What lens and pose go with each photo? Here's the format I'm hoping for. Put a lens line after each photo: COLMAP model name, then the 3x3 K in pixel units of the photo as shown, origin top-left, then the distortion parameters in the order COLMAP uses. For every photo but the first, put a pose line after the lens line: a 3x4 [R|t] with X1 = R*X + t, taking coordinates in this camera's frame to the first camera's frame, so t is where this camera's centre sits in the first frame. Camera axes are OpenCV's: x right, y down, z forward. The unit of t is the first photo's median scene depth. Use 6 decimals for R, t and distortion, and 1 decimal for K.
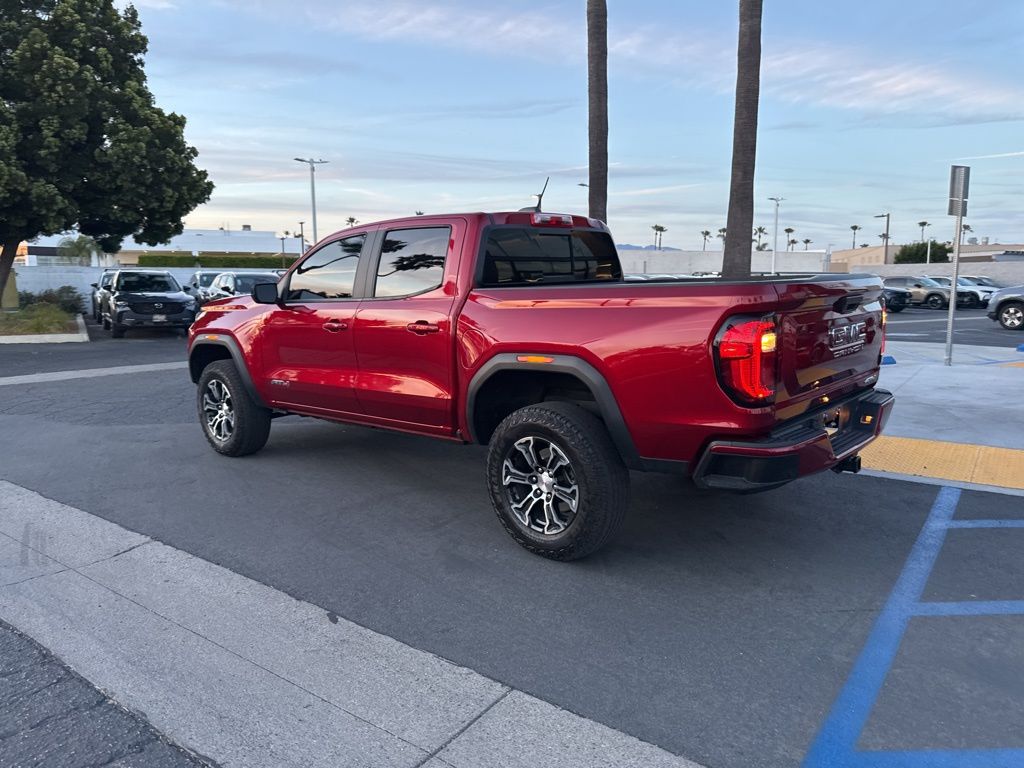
lens RADIAL K [[724.2, 0, 504.8], [0, 724.2, 373.8], [0, 0, 1]] dist [0.015496, -0.020082]
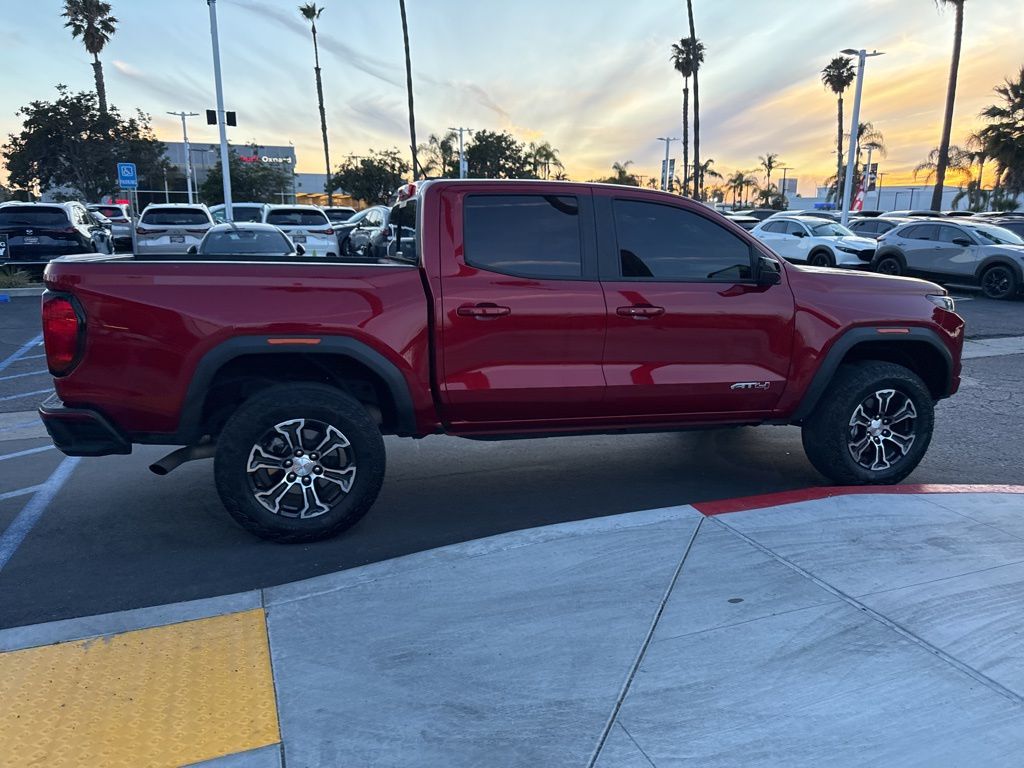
lens RADIAL K [[724.2, 0, 508.7], [0, 724.2, 381.7], [0, 0, 1]] dist [0.015496, -0.020082]
pose [[-0.531935, 0.183775, -0.826603, 0.887375], [-0.112187, 0.952266, 0.283907, -0.283053], [0.839321, 0.243754, -0.485927, 1.761206]]
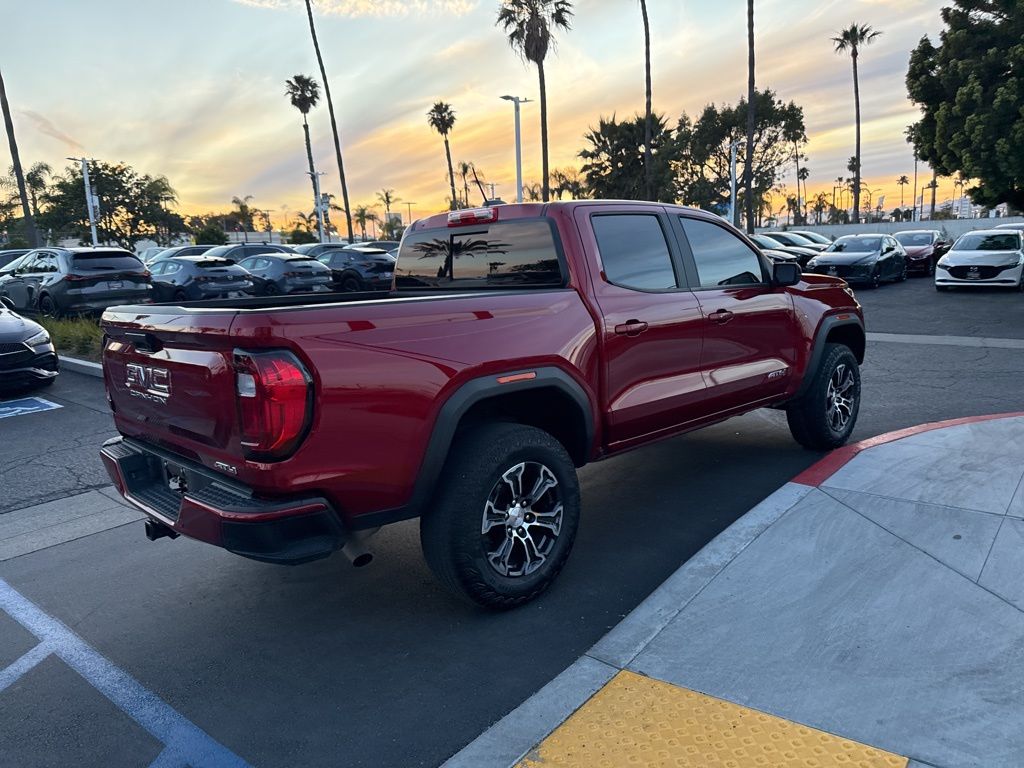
lens RADIAL K [[724.2, 0, 506.6], [0, 724.2, 379.8], [0, 0, 1]] dist [0.015496, -0.020082]
pose [[-0.055752, 0.183811, -0.981379, 1.045277], [-0.088999, 0.978080, 0.188249, -0.202864], [0.994470, 0.097837, -0.038171, 1.181342]]
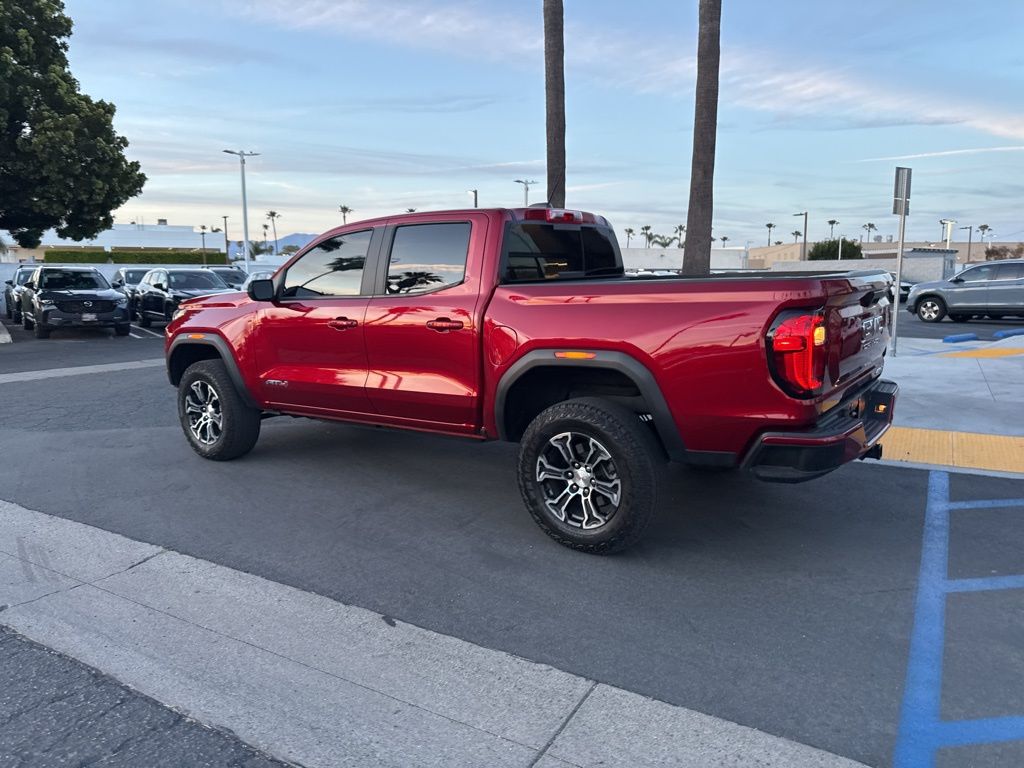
lens RADIAL K [[724.2, 0, 504.7], [0, 724.2, 377.0], [0, 0, 1]] dist [0.015496, -0.020082]
pose [[0.994968, -0.015080, 0.099056, -0.128764], [0.014157, 0.999850, 0.010013, -0.001058], [-0.099192, -0.008560, 0.995031, 0.008507]]
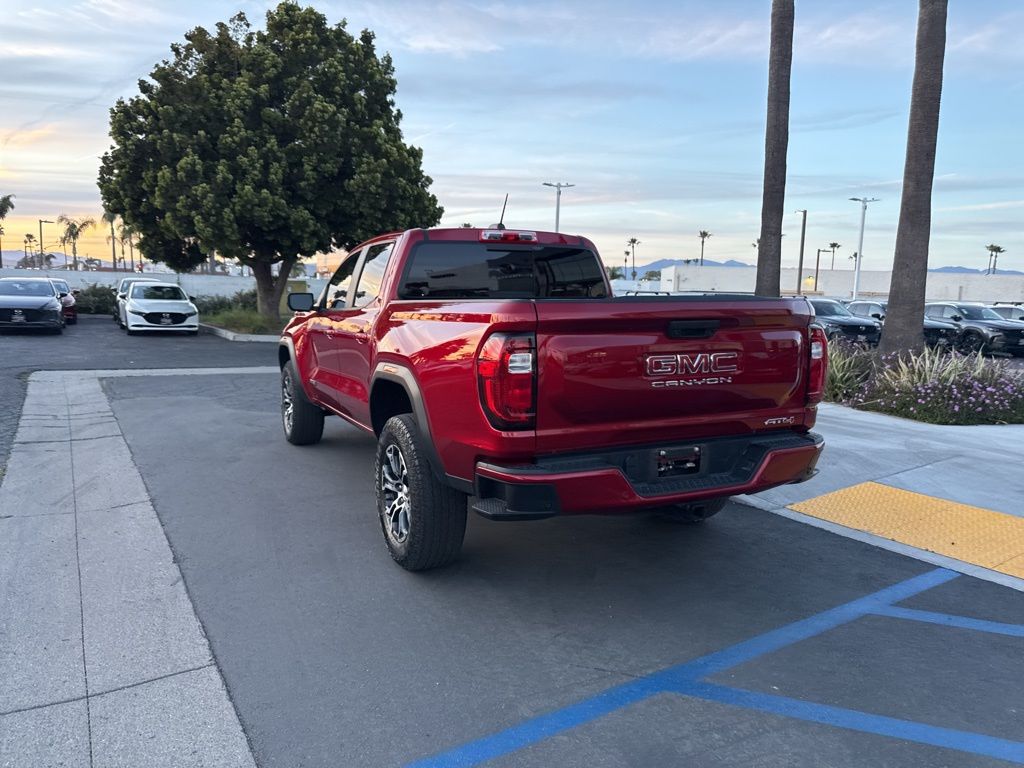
lens RADIAL K [[724.2, 0, 507.0], [0, 724.2, 378.7], [0, 0, 1]] dist [0.015496, -0.020082]
pose [[0.926831, 0.068692, -0.369141, 0.480967], [-0.076429, 0.997055, -0.006357, -0.010631], [0.367617, 0.034104, 0.929352, 0.085021]]
